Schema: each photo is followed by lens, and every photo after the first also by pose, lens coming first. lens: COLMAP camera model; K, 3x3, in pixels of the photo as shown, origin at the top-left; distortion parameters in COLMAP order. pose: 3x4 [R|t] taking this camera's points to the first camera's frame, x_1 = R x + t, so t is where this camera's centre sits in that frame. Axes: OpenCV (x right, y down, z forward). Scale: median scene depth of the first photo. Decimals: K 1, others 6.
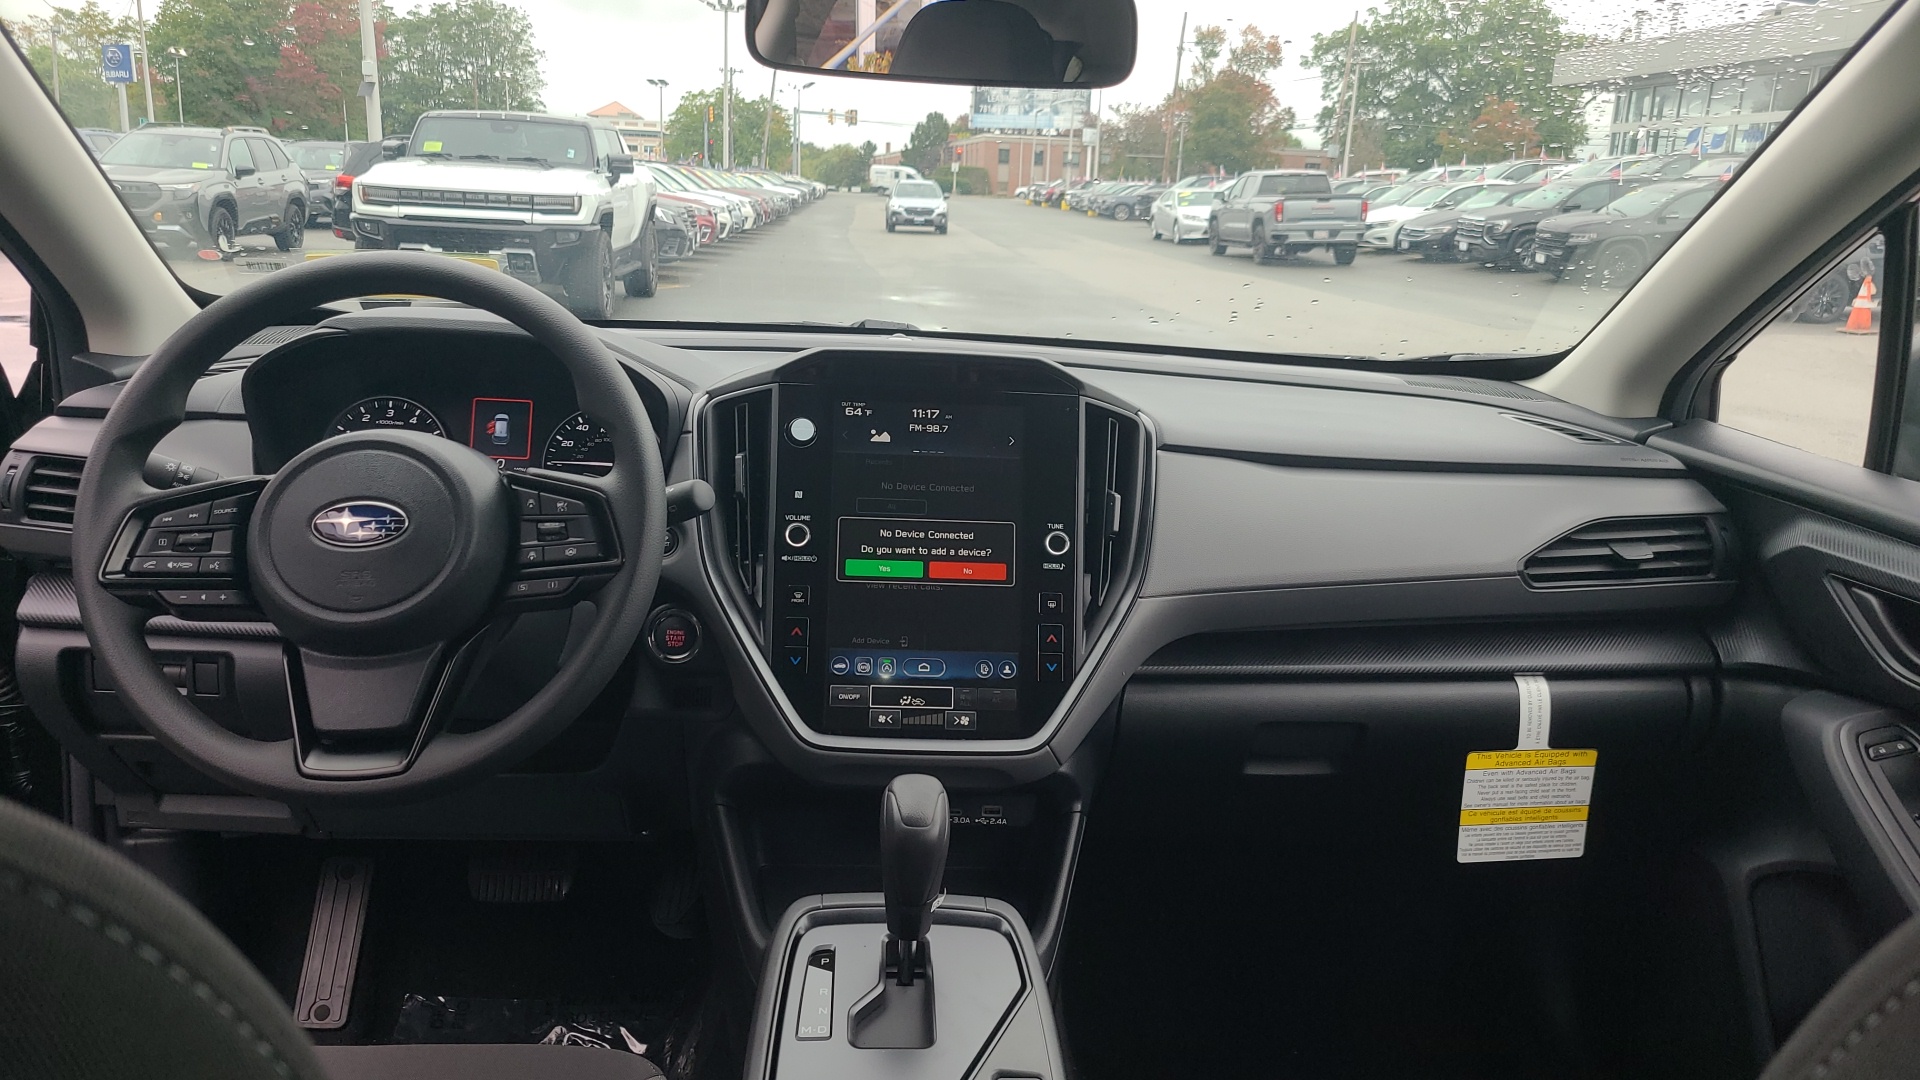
lens RADIAL K [[1422.4, 0, 977.8], [0, 1422.4, 548.4], [0, 0, 1]] dist [0.041634, -0.019329]
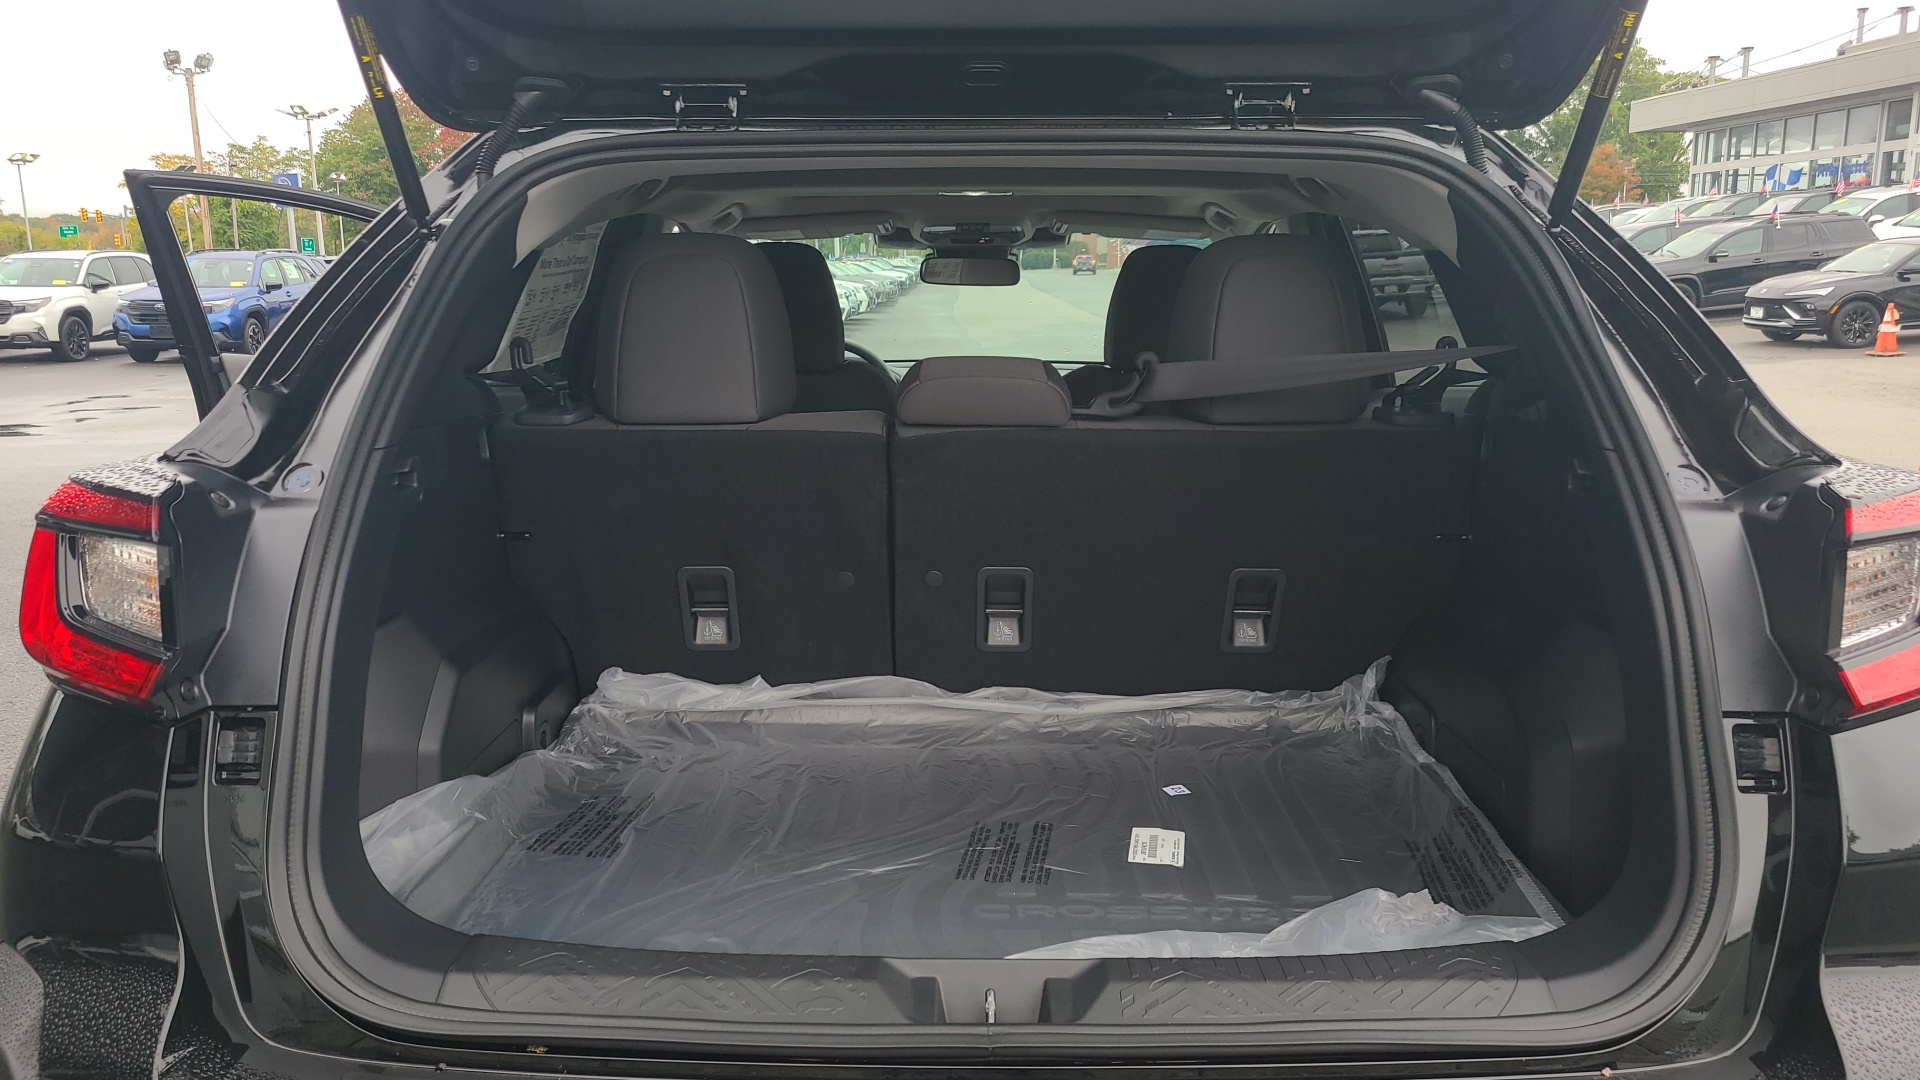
lens RADIAL K [[1422.4, 0, 943.8], [0, 1422.4, 558.4], [0, 0, 1]] dist [0.041634, -0.019329]
pose [[0.994279, -0.033055, -0.101572, 0.007642], [0.028752, 0.998638, -0.043536, 0.017600], [0.102872, 0.040367, 0.993875, -0.084296]]
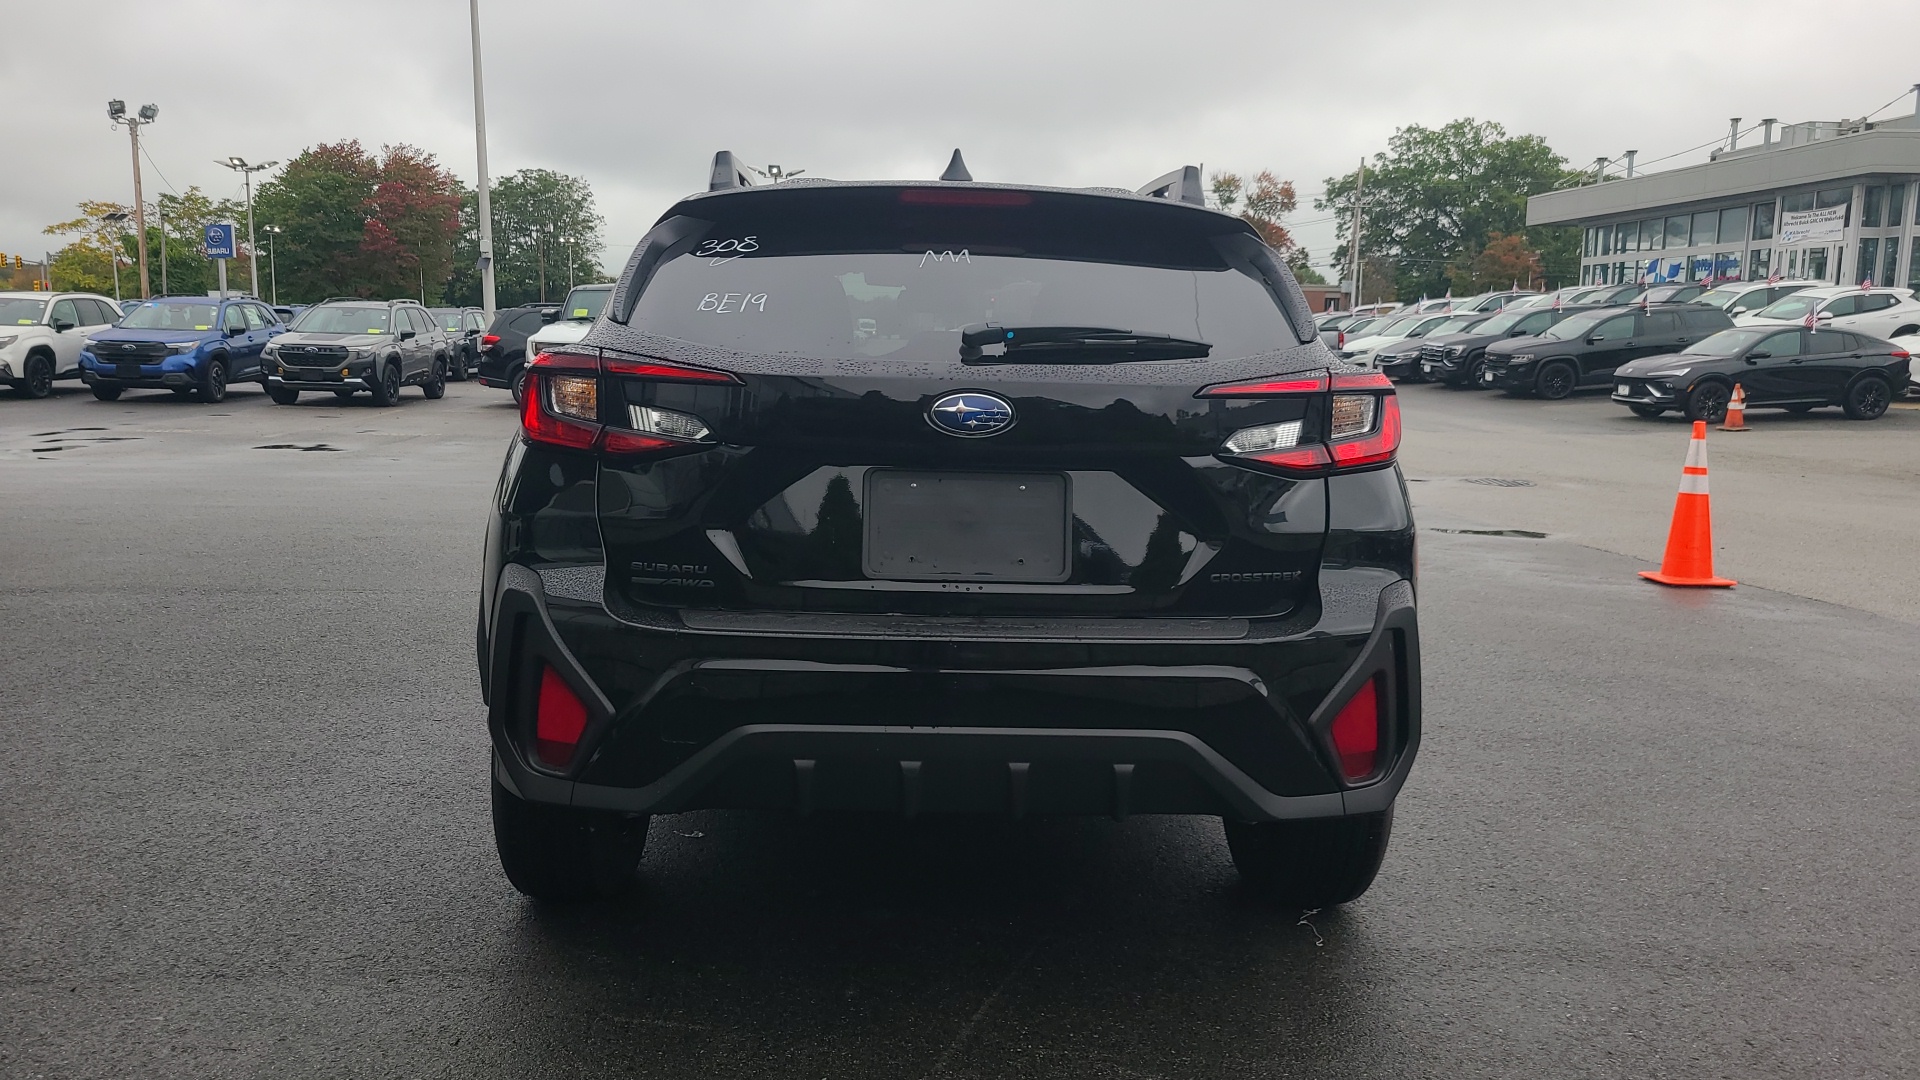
lens RADIAL K [[1422.4, 0, 948.5], [0, 1422.4, 570.3], [0, 0, 1]] dist [0.041634, -0.019329]
pose [[0.998613, -0.019490, -0.048920, 0.008219], [0.015451, 0.996544, -0.081619, 0.032215], [0.050342, 0.080749, 0.995462, -0.127109]]
